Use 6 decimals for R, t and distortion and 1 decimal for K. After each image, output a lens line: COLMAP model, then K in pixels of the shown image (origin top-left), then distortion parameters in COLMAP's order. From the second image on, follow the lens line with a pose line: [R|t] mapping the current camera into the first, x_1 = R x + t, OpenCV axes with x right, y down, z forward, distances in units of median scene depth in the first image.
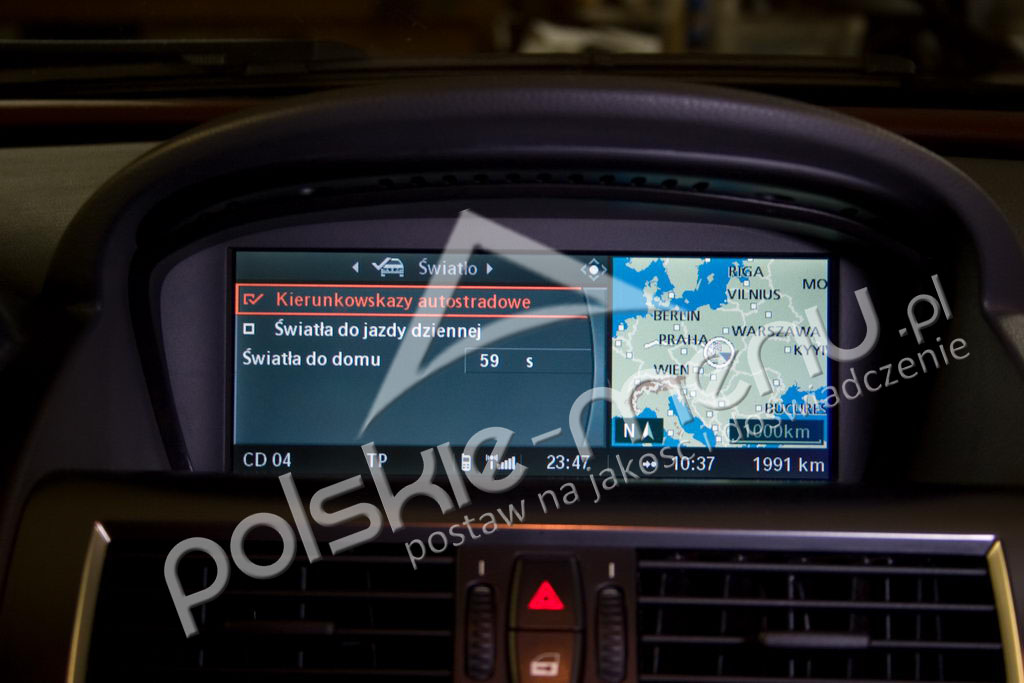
lens RADIAL K [[2370.6, 0, 508.8], [0, 2370.6, 346.9], [0, 0, 1]] dist [0.075001, 0.000000]
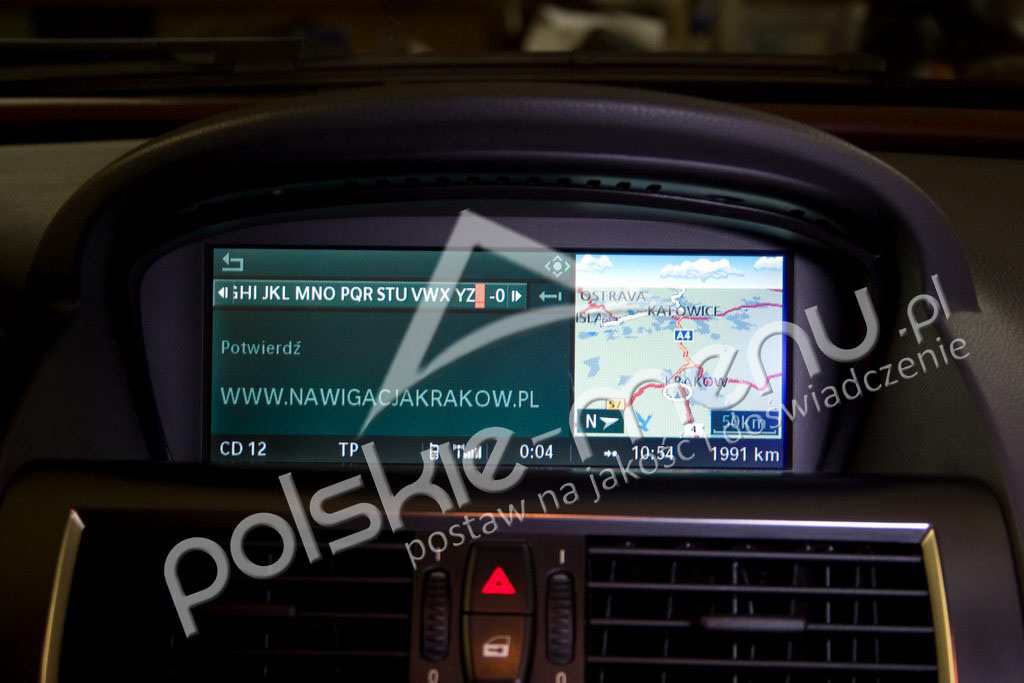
lens RADIAL K [[2370.6, 0, 503.7], [0, 2370.6, 334.5], [0, 0, 1]] dist [0.075001, 0.000000]
pose [[0.999936, 0.001267, -0.011285, 0.028250], [-0.001232, 0.999994, 0.003112, -0.006910], [0.011289, -0.003098, 0.999931, -0.045981]]
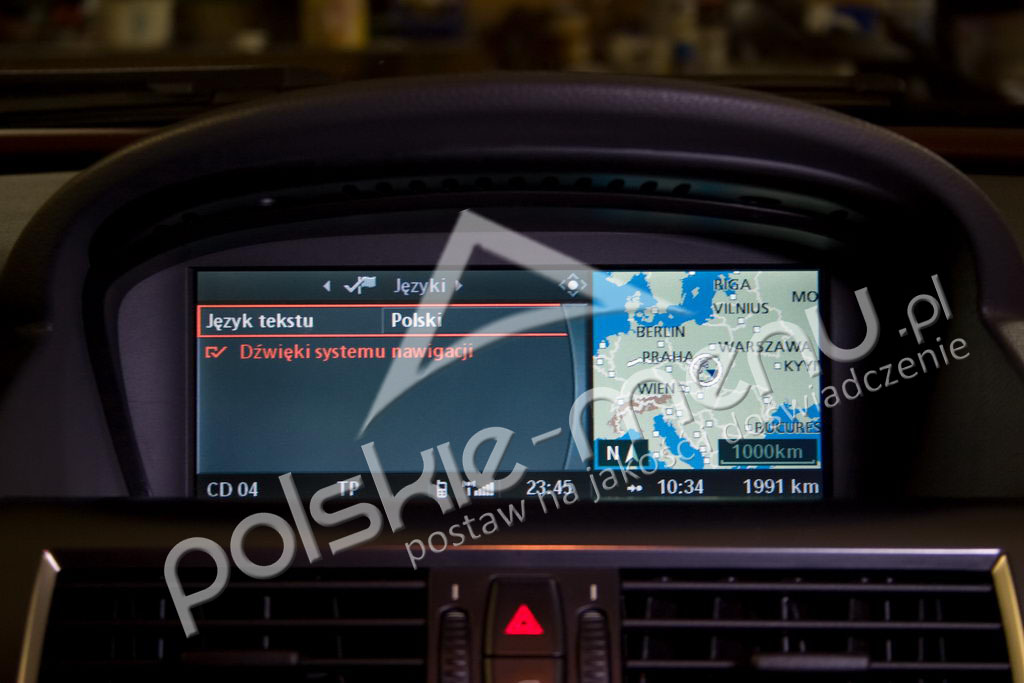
lens RADIAL K [[2370.6, 0, 518.2], [0, 2370.6, 336.6], [0, 0, 1]] dist [0.075001, 0.000000]
pose [[0.999864, -0.015448, 0.005763, 0.009311], [0.015633, 0.999316, -0.033523, 0.023243], [-0.005241, 0.033608, 0.999421, 0.055502]]
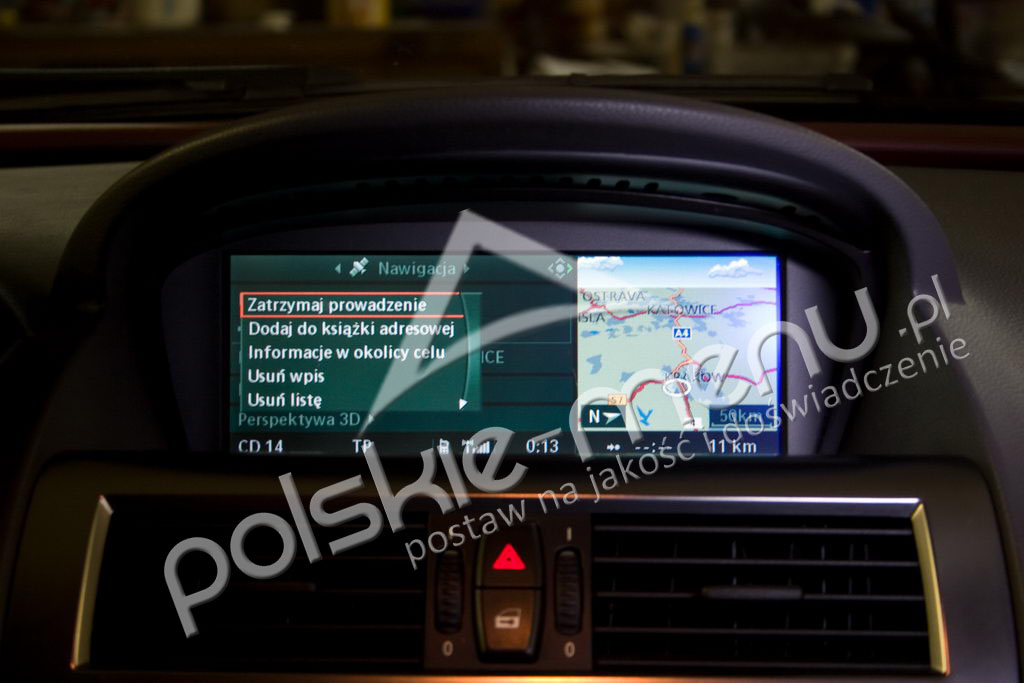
lens RADIAL K [[2356.5, 0, 506.0], [0, 2356.5, 334.8], [0, 0, 1]] dist [0.072120, 0.000000]
pose [[0.999888, -0.011488, -0.009562, 0.024778], [0.011280, 0.999704, -0.021535, 0.024390], [0.009806, 0.021425, 0.999722, -0.090435]]
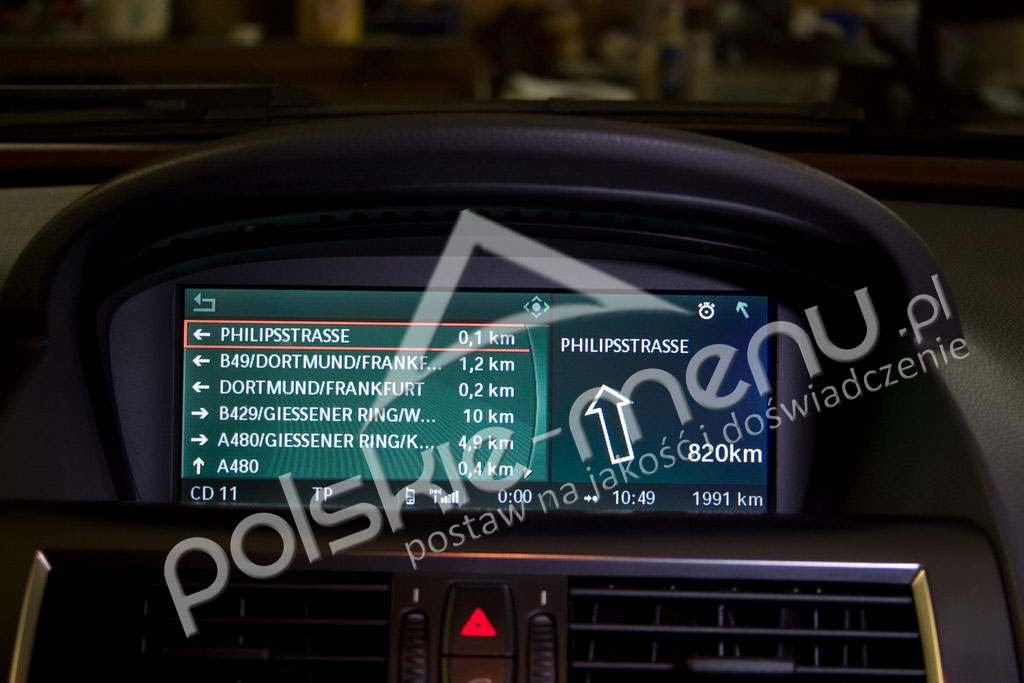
lens RADIAL K [[2370.6, 0, 509.4], [0, 2370.6, 337.5], [0, 0, 1]] dist [0.075001, 0.000000]
pose [[0.999987, 0.001497, 0.004792, 0.022752], [-0.001362, 0.999606, -0.028036, 0.010667], [-0.004832, 0.028029, 0.999595, -0.020678]]
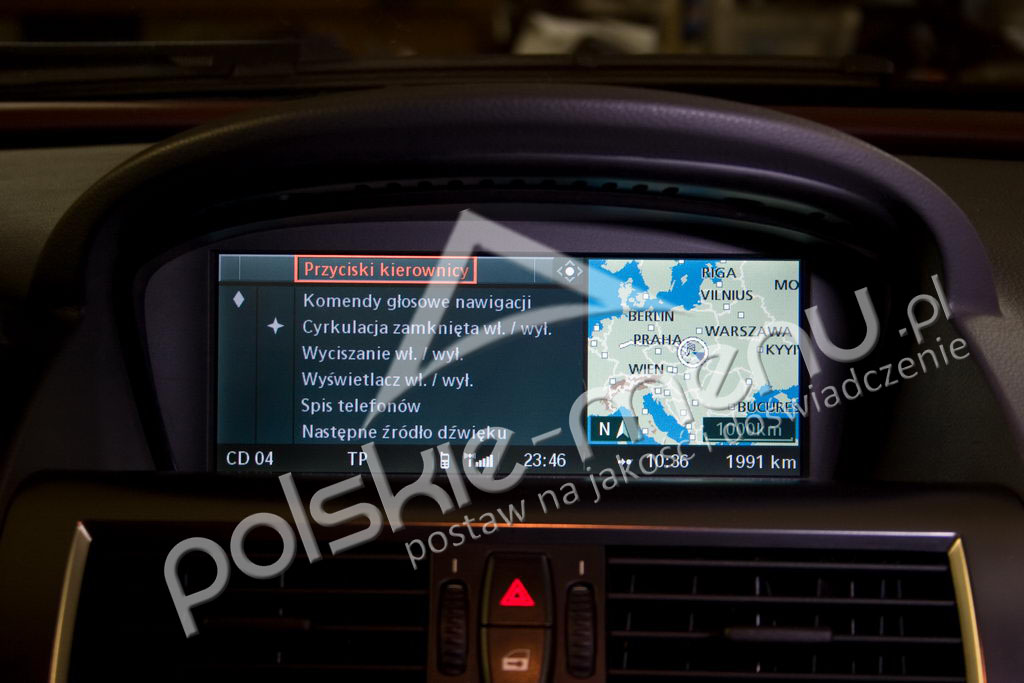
lens RADIAL K [[2370.6, 0, 512.2], [0, 2370.6, 346.1], [0, 0, 1]] dist [0.075001, 0.000000]
pose [[0.999997, -0.002233, -0.000716, 0.013806], [0.002237, 0.999987, 0.004513, -0.005924], [0.000706, -0.004514, 0.999990, -0.023213]]
